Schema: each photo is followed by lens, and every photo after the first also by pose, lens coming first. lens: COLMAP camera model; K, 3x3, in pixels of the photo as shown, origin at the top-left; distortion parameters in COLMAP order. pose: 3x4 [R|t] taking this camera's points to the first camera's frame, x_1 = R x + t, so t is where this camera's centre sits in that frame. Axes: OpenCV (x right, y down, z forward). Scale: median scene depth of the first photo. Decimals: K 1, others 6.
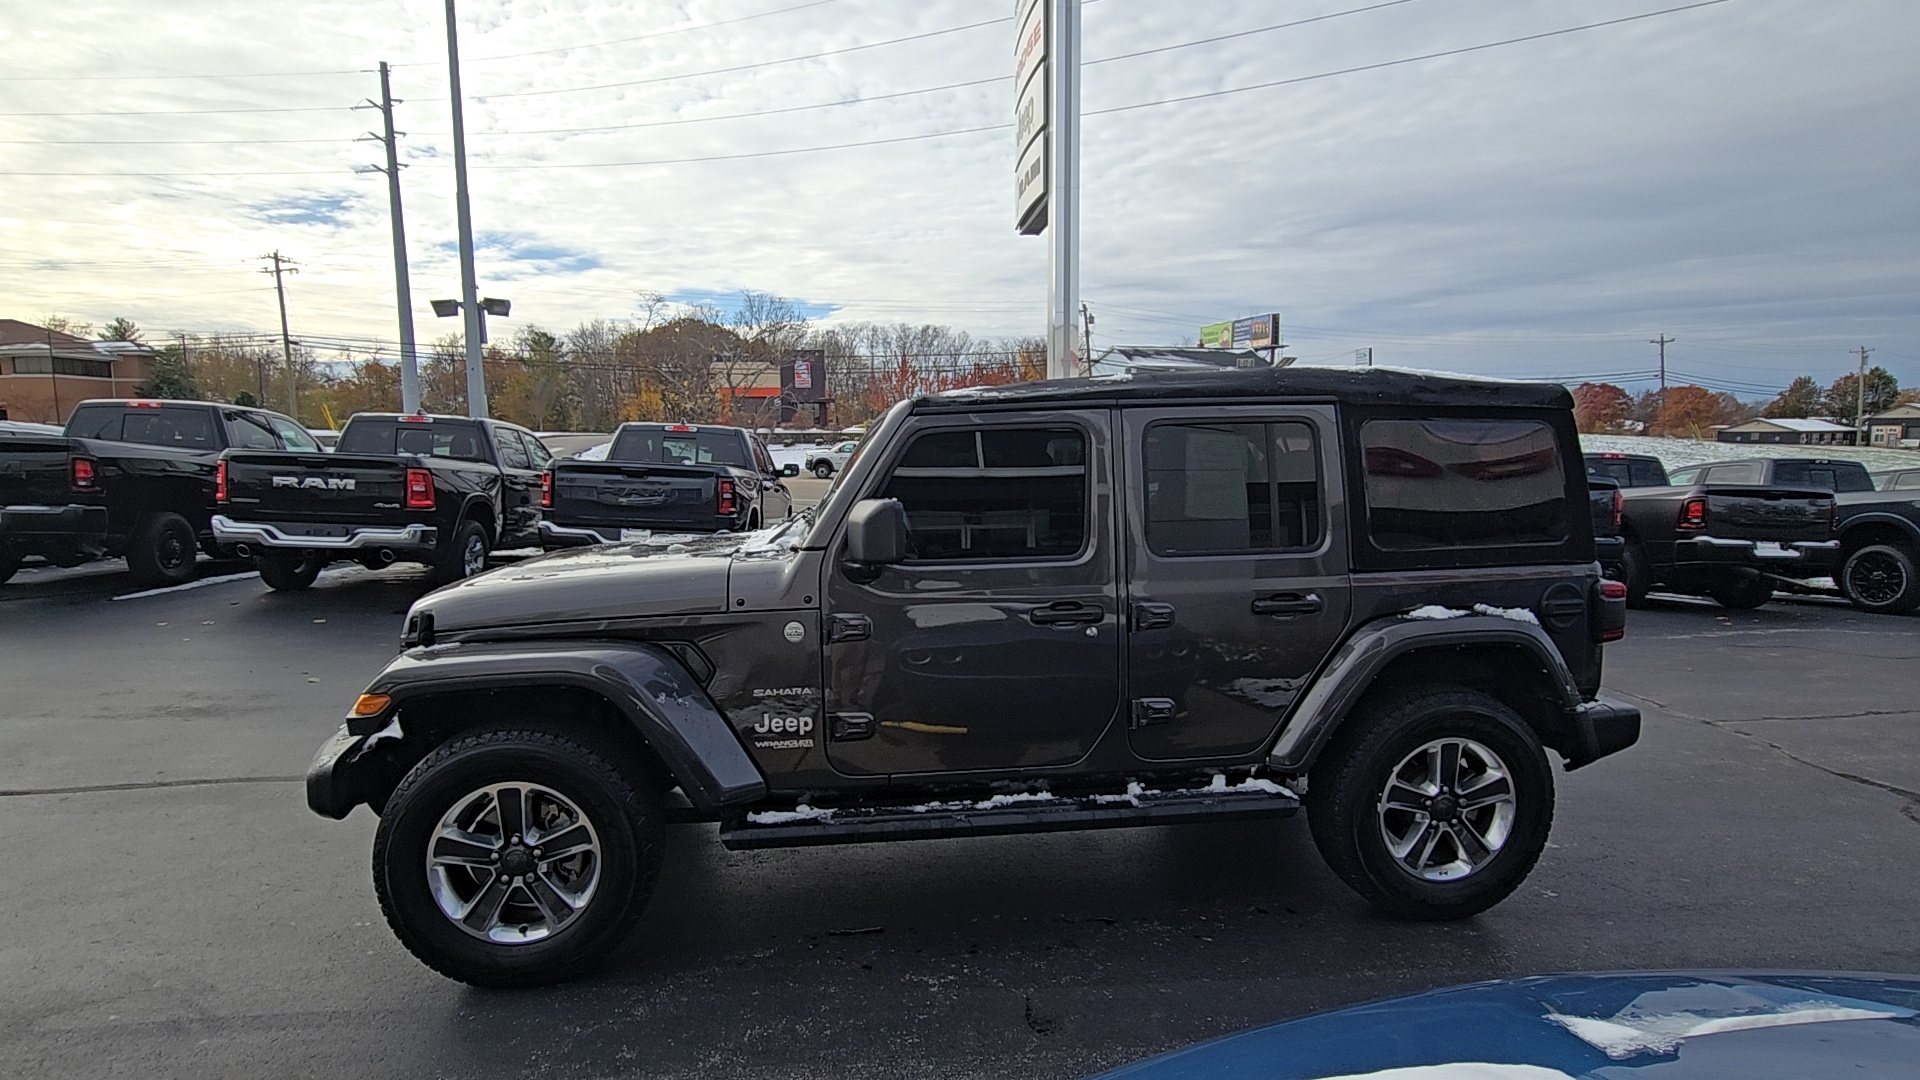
lens RADIAL K [[965.8, 0, 953.4], [0, 965.8, 557.1], [0, 0, 1]] dist [0.001145, -0.000008]
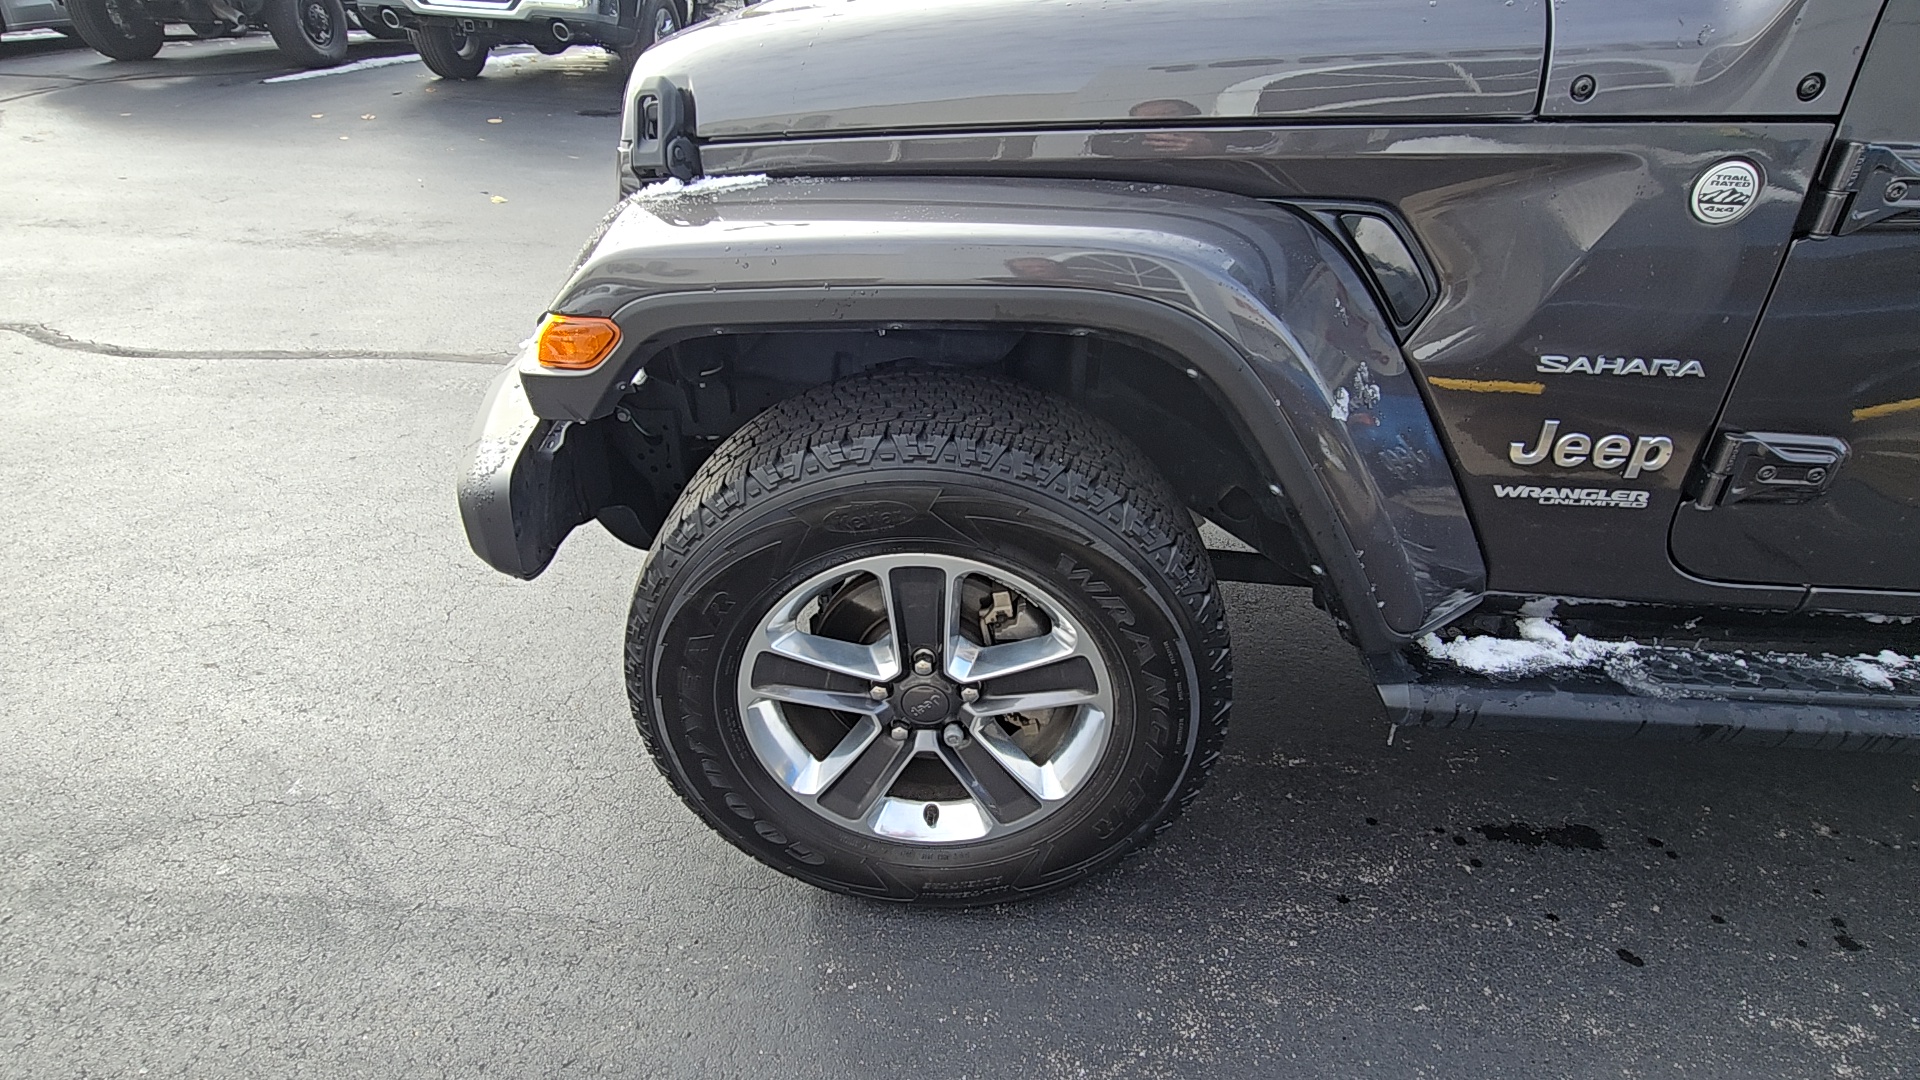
lens RADIAL K [[965.8, 0, 959.0], [0, 965.8, 546.0], [0, 0, 1]] dist [0.001145, -0.000008]
pose [[0.983557, 0.107913, -0.144814, -0.248585], [-0.033699, 0.897428, 0.439871, 0.033780], [0.177428, -0.427758, 0.886308, 0.417741]]
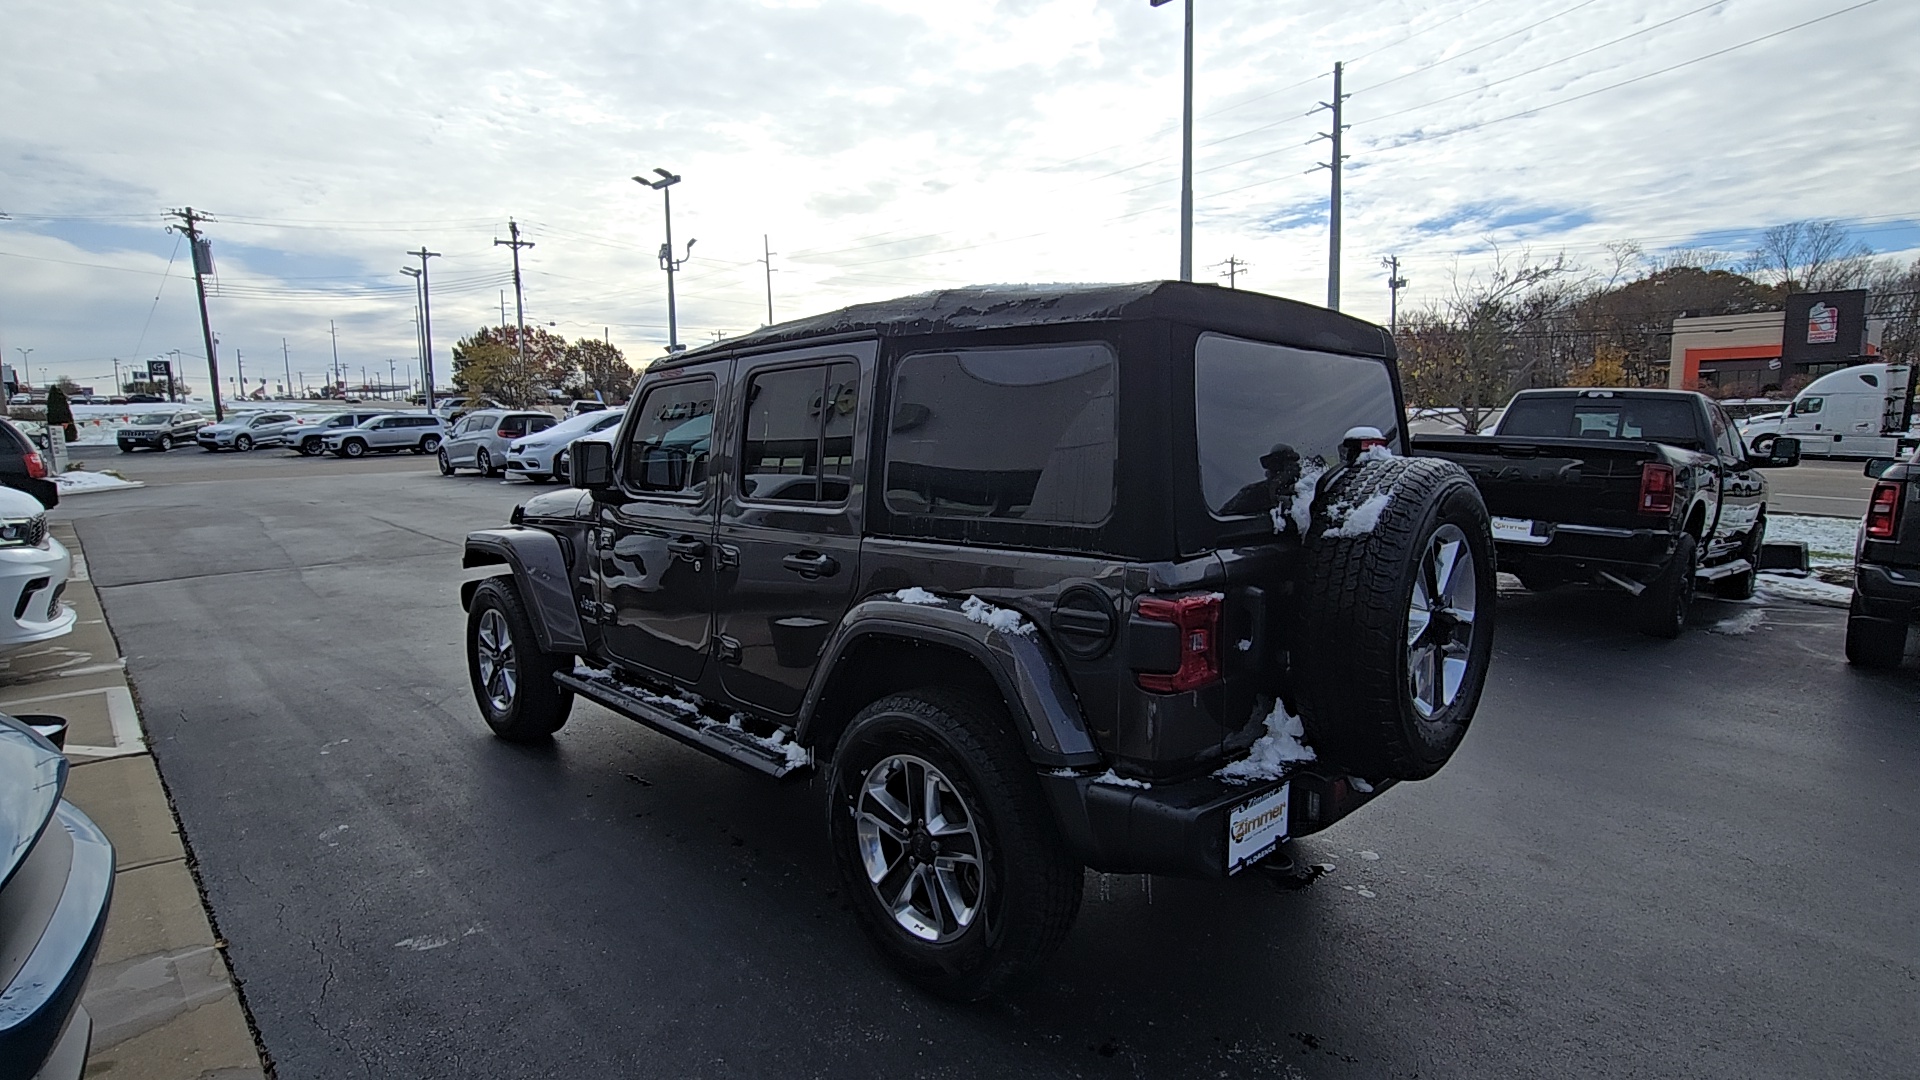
lens RADIAL K [[965.8, 0, 947.7], [0, 965.8, 550.2], [0, 0, 1]] dist [0.001145, -0.000008]
pose [[0.606516, 0.102684, -0.788412, 0.825994], [-0.091186, 0.994065, 0.059320, -0.020685], [0.789825, 0.035914, 0.612280, 0.389588]]
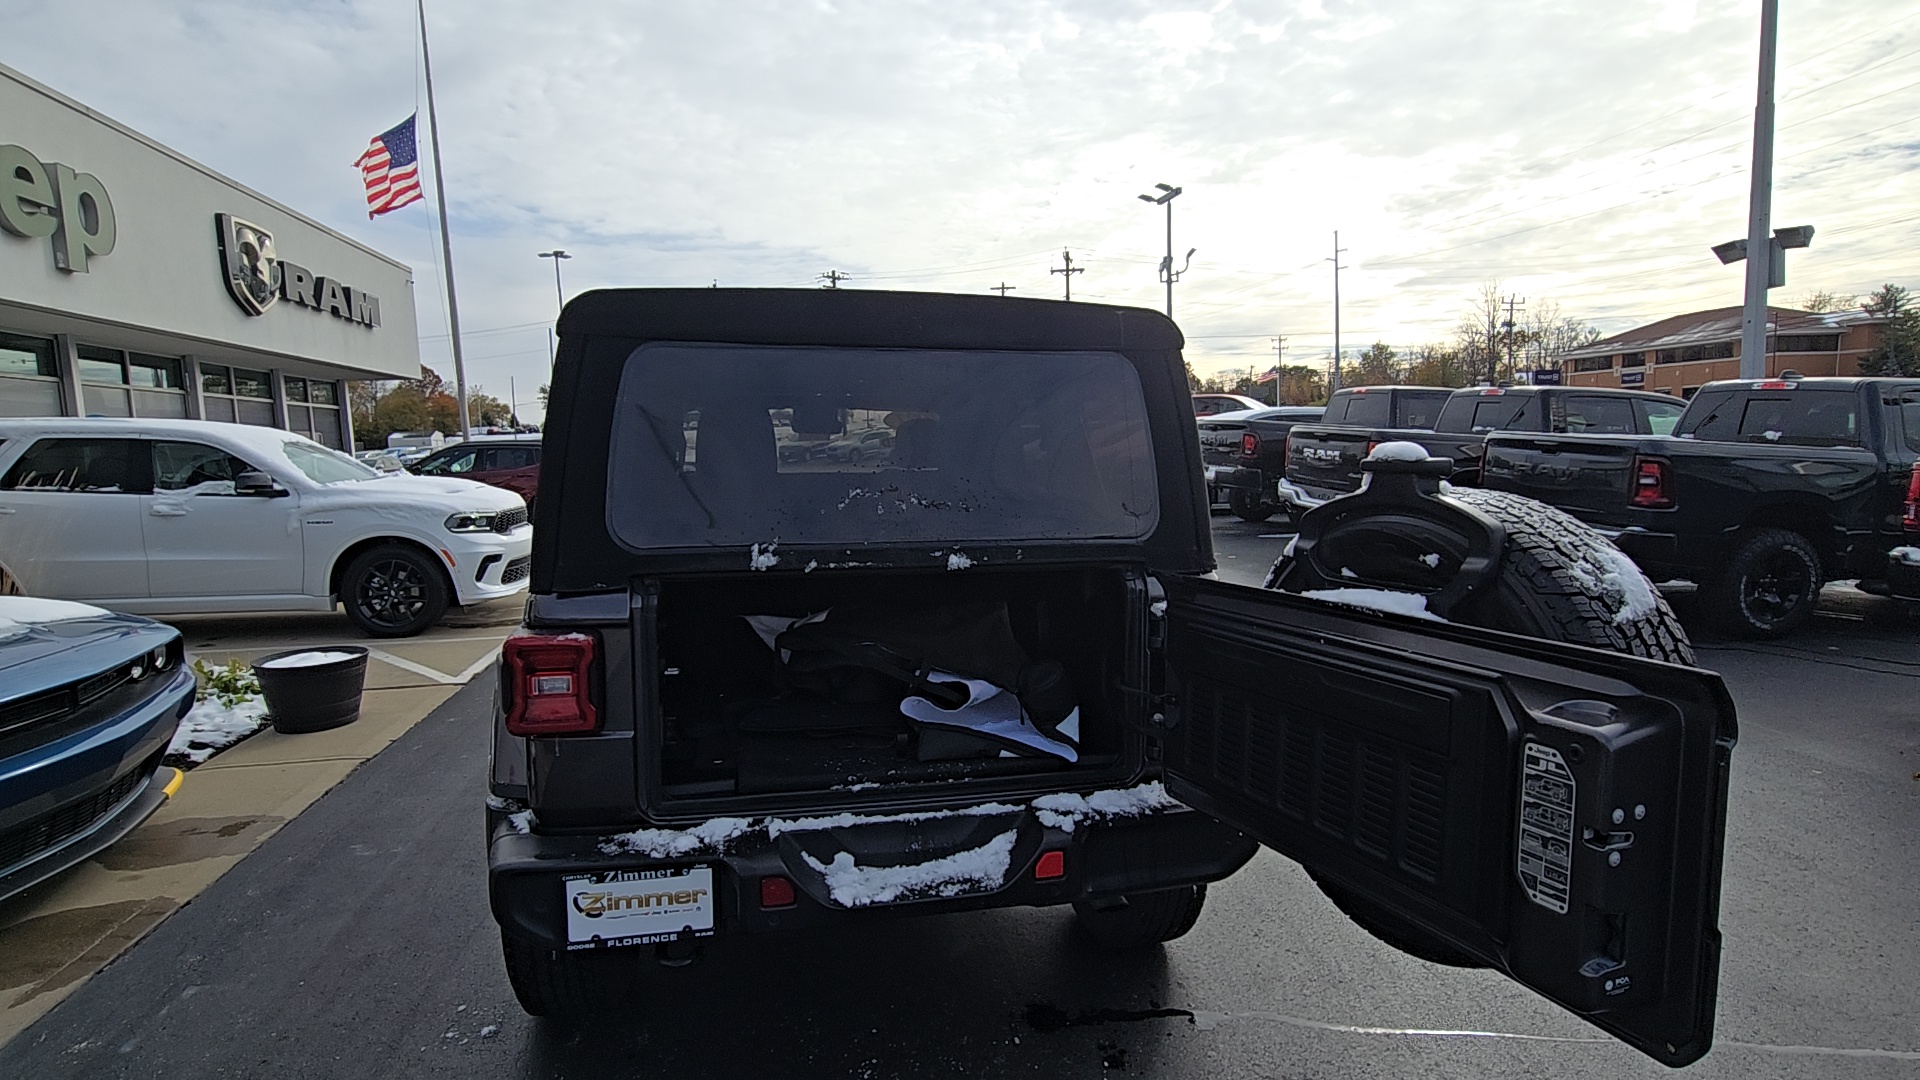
lens RADIAL K [[965.8, 0, 948.5], [0, 965.8, 532.0], [0, 0, 1]] dist [0.001145, -0.000008]
pose [[0.079830, 0.094855, -0.992285, 0.974893], [-0.095406, 0.991619, 0.087116, -0.083970], [0.992232, 0.087715, 0.088211, 0.928061]]
